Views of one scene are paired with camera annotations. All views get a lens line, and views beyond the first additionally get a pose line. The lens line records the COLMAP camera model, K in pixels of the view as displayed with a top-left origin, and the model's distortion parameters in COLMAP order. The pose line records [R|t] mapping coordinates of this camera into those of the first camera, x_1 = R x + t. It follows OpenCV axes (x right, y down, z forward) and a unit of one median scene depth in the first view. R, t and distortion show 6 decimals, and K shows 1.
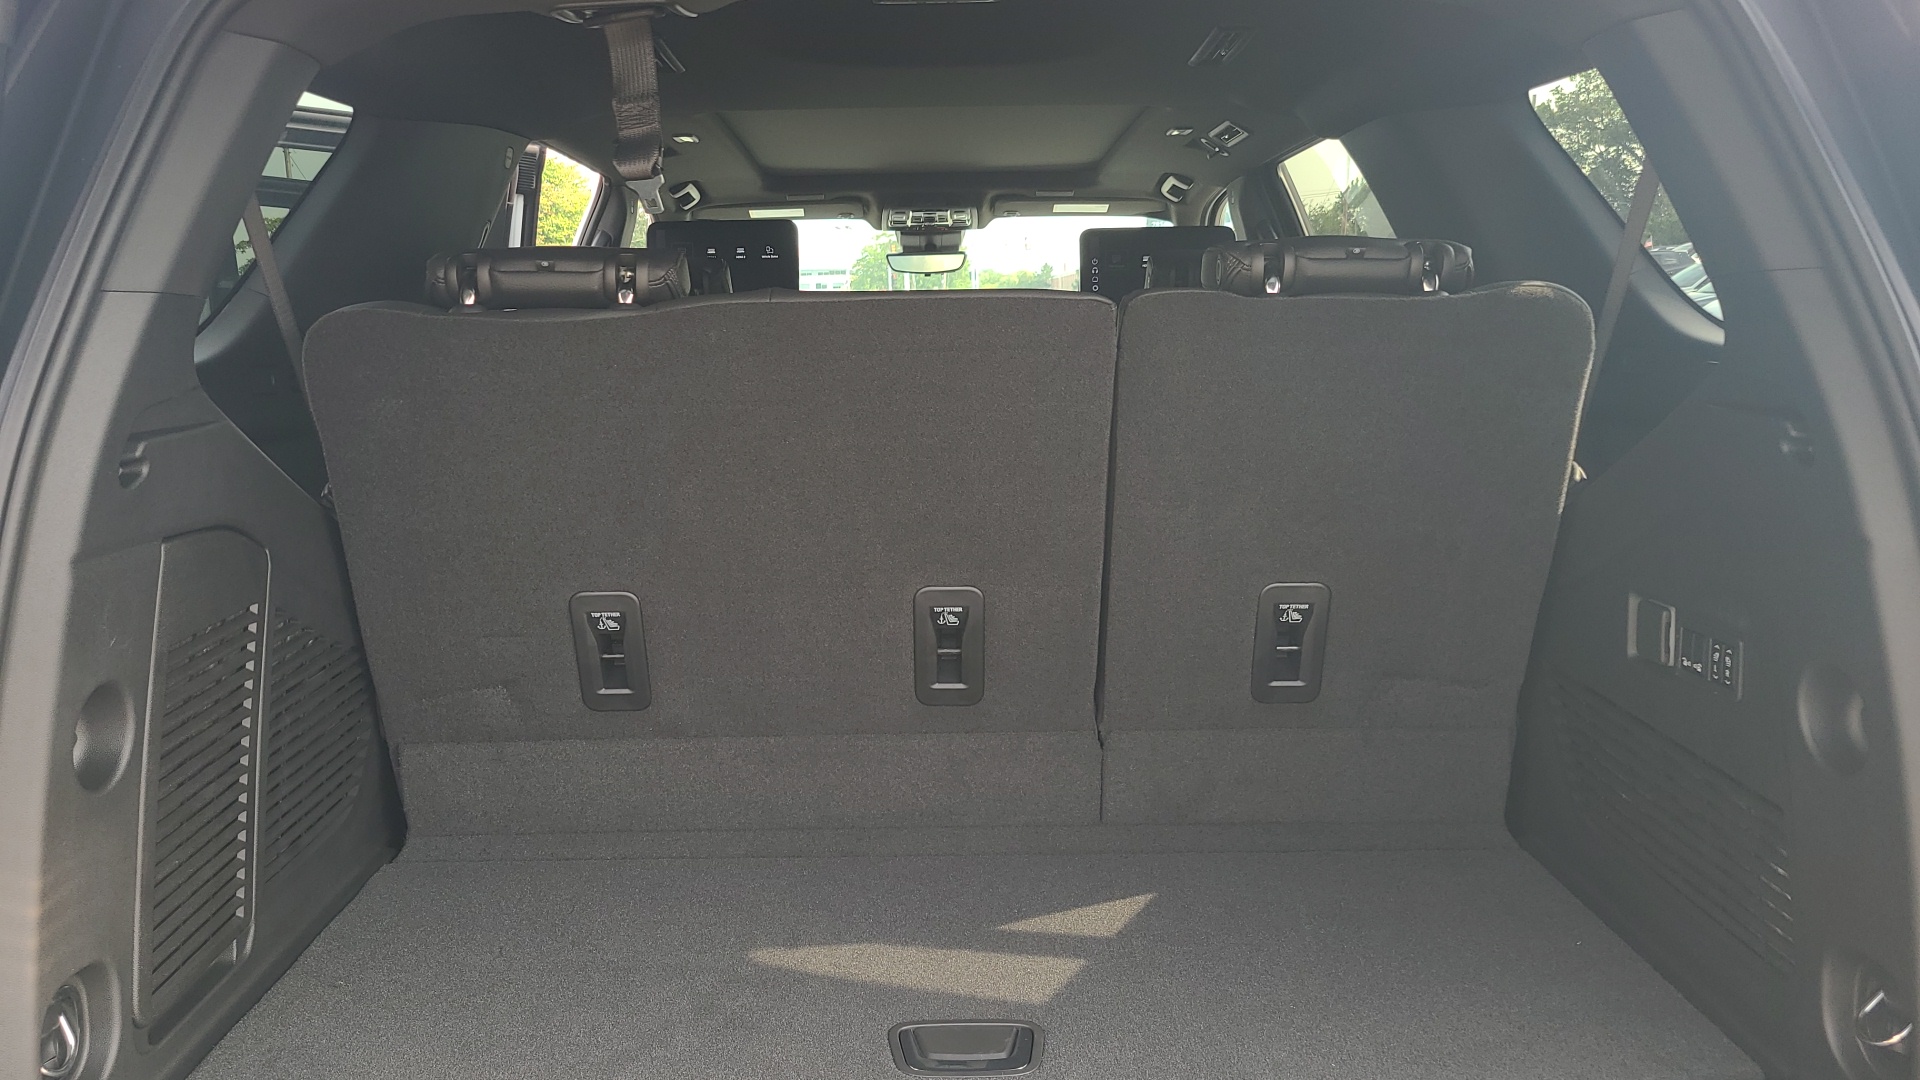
lens RADIAL K [[1450.4, 0, 898.3], [0, 1450.4, 509.6], [0, 0, 1]] dist [0.011463, 0.007772]
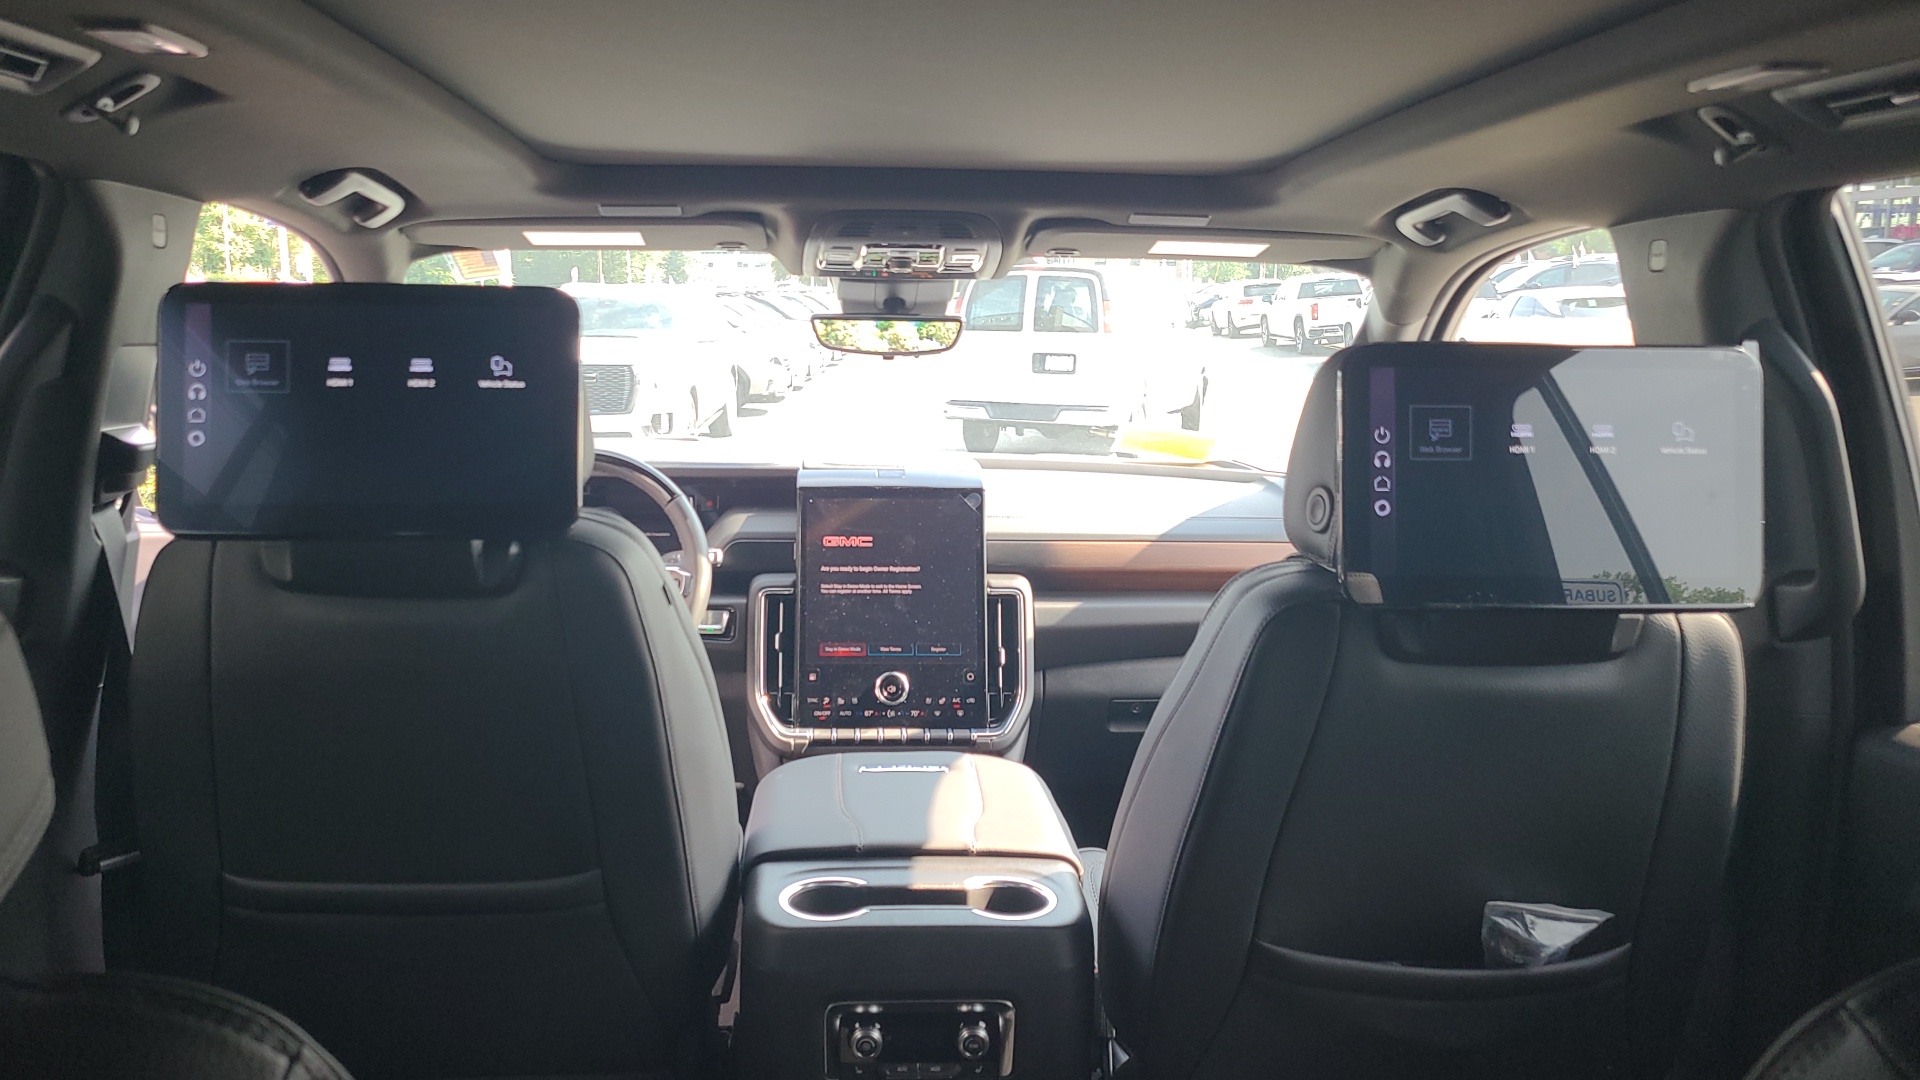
lens RADIAL K [[1474.9, 0, 934.9], [0, 1474.9, 513.4], [0, 0, 1]] dist [0.005343, -0.000868]
pose [[0.996545, 0.018464, 0.080973, -0.014941], [-0.019495, 0.999738, 0.011965, -0.307187], [-0.080731, -0.013502, 0.996644, 1.273805]]
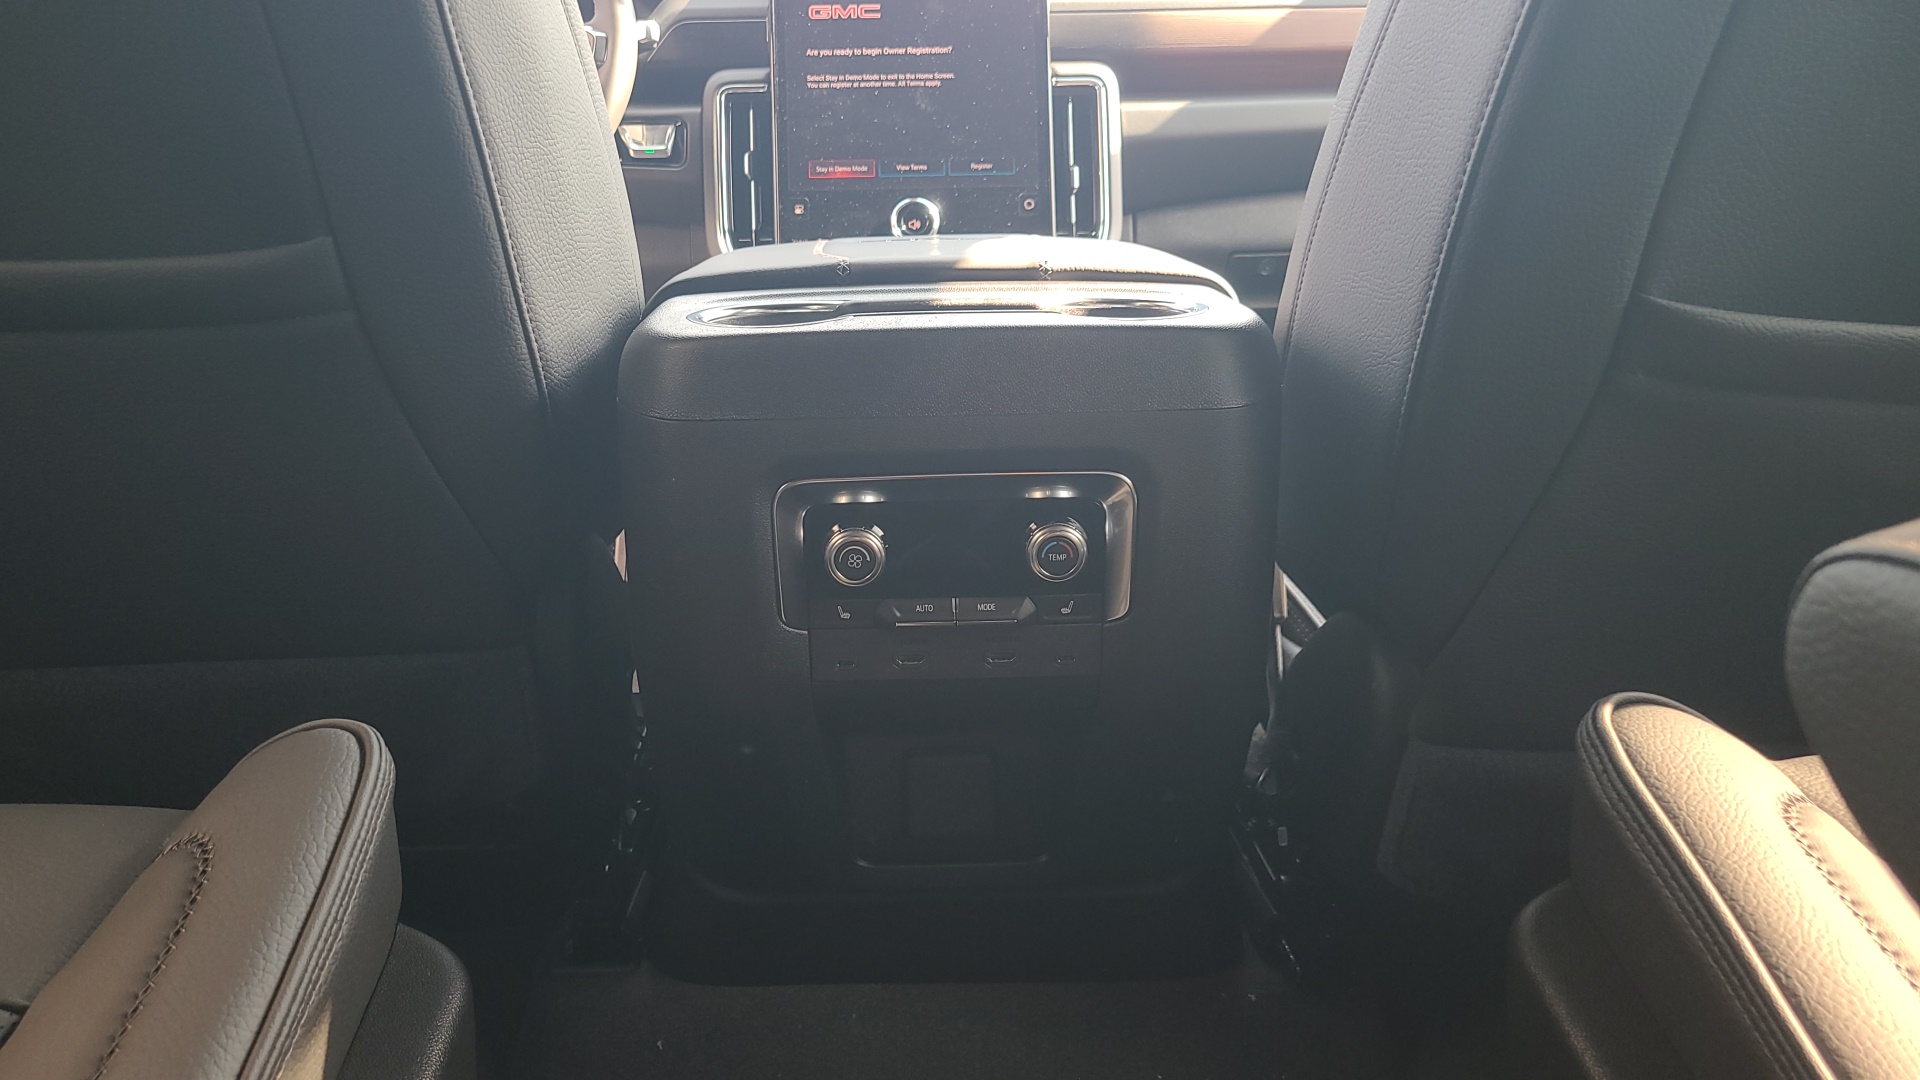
lens RADIAL K [[1519.0, 0, 930.4], [0, 1519.0, 563.1], [0, 0, 1]] dist [0.020098, 0.003136]
pose [[0.998816, -0.015562, 0.046085, 0.024554], [0.008136, 0.987540, 0.157157, -0.042868], [-0.047956, -0.156596, 0.986498, 1.690200]]
